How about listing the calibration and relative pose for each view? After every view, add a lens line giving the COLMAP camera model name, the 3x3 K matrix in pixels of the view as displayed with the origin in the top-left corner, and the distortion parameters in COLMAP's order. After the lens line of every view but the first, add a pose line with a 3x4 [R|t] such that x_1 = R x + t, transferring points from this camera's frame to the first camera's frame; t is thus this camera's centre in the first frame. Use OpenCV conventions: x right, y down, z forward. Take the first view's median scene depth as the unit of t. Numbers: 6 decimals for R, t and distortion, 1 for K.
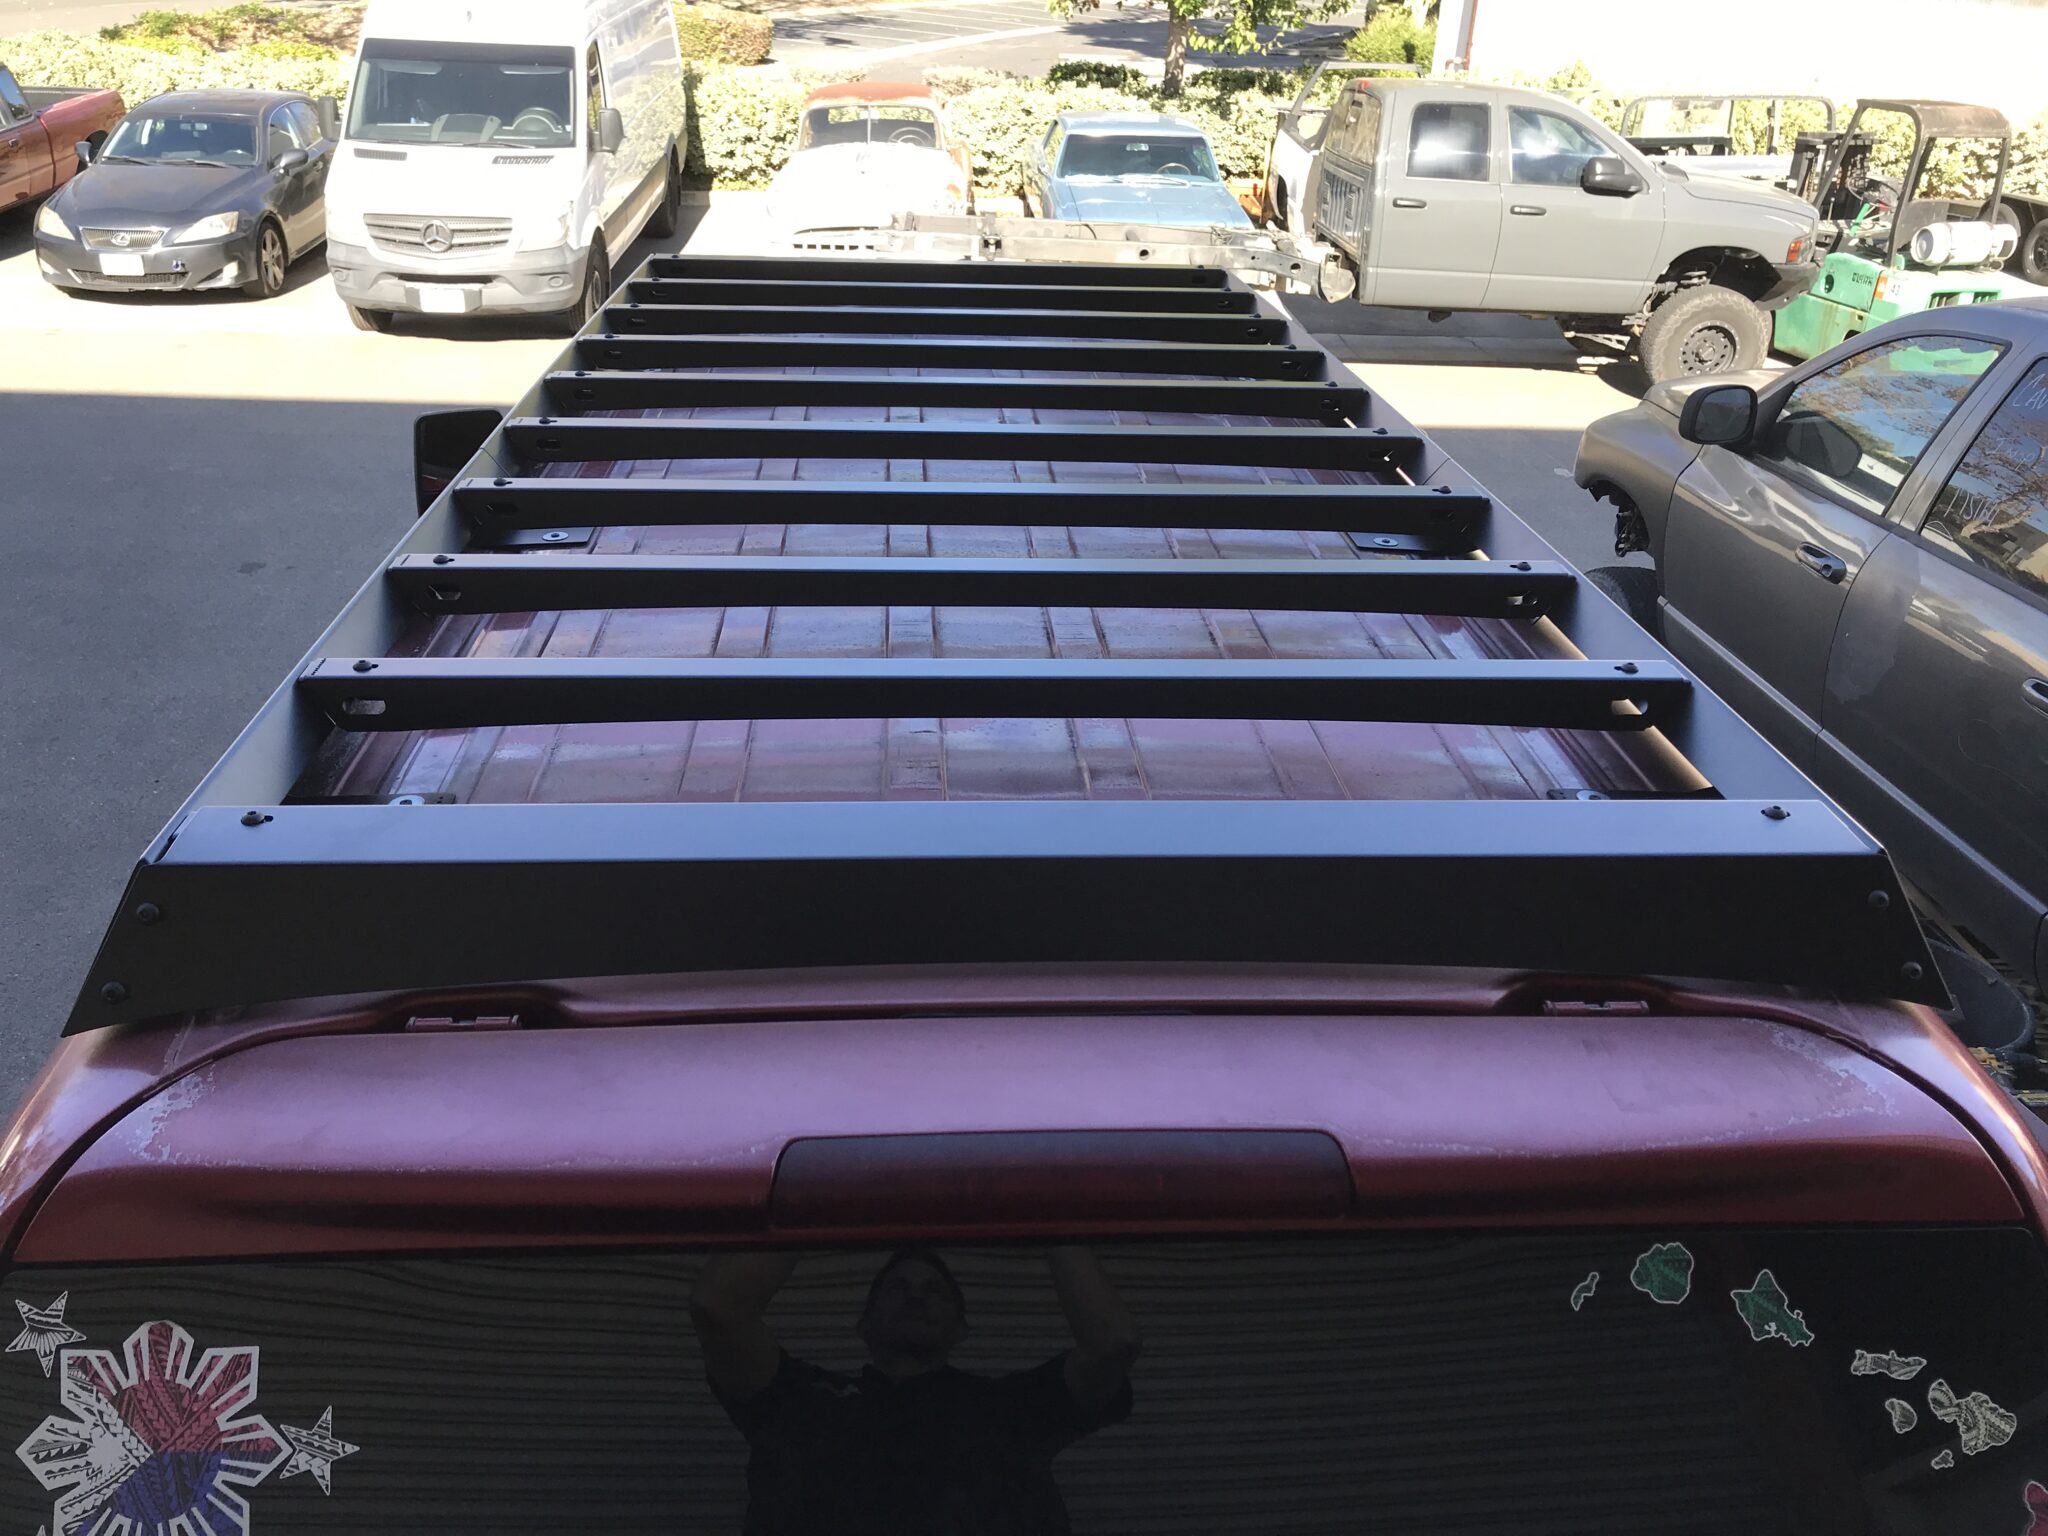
lens RADIAL K [[1670.3, 0, 1017.1], [0, 1670.3, 756.2], [0, 0, 1]] dist [0.025523, -0.028456]
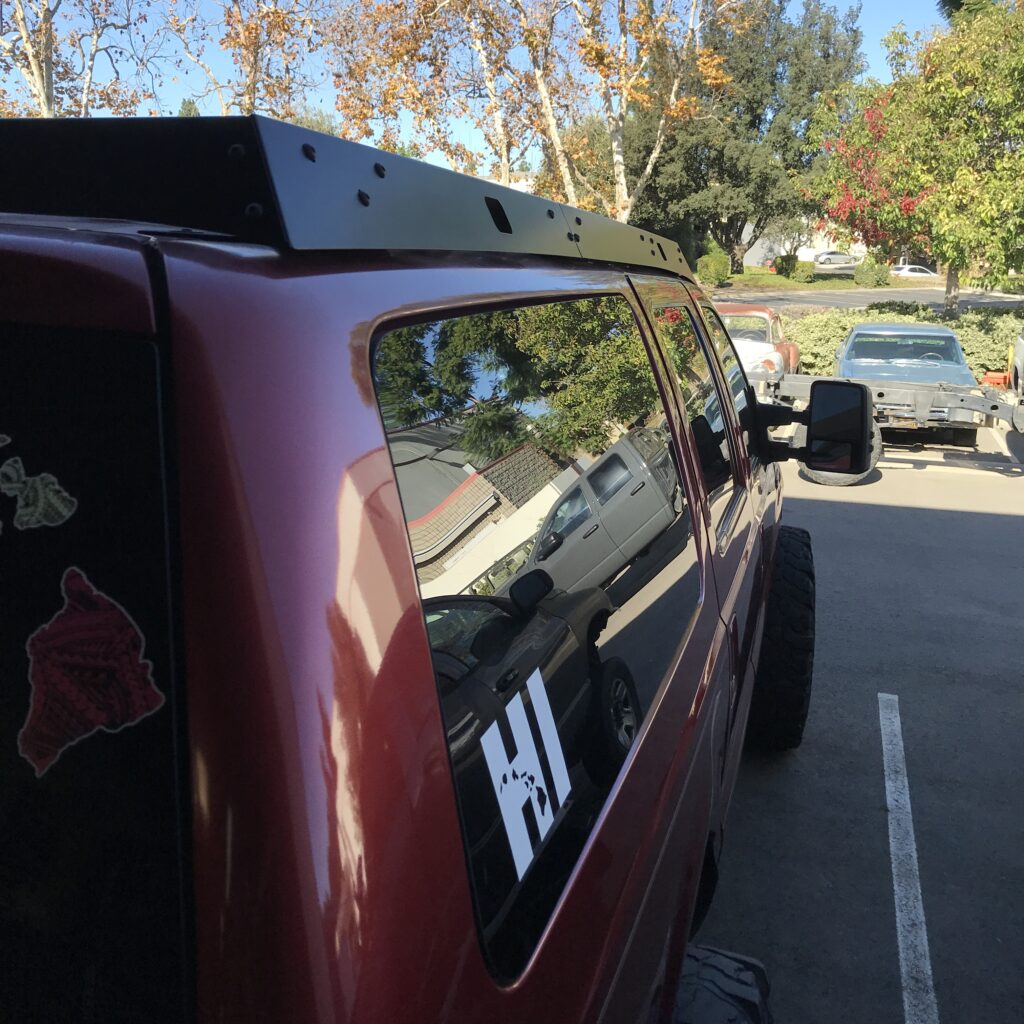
lens RADIAL K [[1113.5, 0, 510.3], [0, 1113.5, 517.5], [0, 0, 1]] dist [0.007797, 0.000000]
pose [[0.943403, 0.062652, -0.325676, 0.094632], [-0.136195, 0.968558, -0.208198, 0.045541], [0.302393, 0.240771, 0.922273, 0.043253]]
